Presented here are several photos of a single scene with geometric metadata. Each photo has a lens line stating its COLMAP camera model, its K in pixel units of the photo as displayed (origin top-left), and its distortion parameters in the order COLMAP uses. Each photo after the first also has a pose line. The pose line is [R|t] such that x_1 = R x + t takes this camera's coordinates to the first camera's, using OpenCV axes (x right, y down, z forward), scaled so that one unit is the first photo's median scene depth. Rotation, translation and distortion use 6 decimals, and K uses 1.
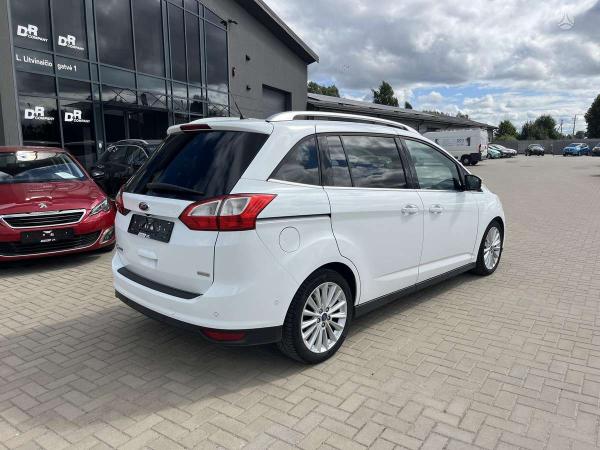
lens RADIAL K [[459.0, 0, 304.3], [0, 459.0, 225.2], [0, 0, 1]] dist [0.046538, -0.056648]
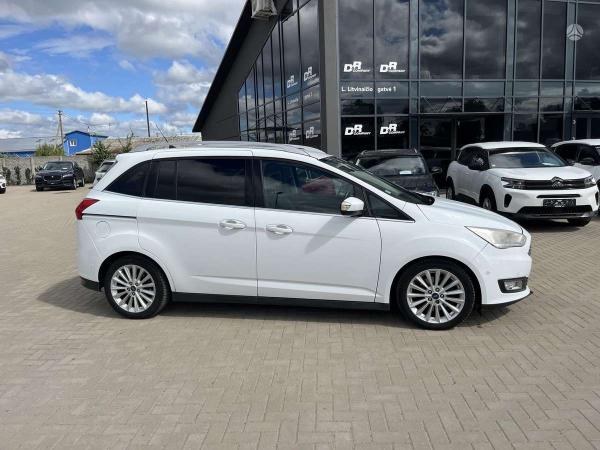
lens RADIAL K [[459.0, 0, 305.6], [0, 459.0, 228.8], [0, 0, 1]] dist [0.046538, -0.056648]
pose [[0.532482, 0.124283, -0.837267, 1.003362], [-0.115101, 0.990605, 0.073843, -0.101284], [0.838579, 0.057050, 0.541785, 0.438642]]
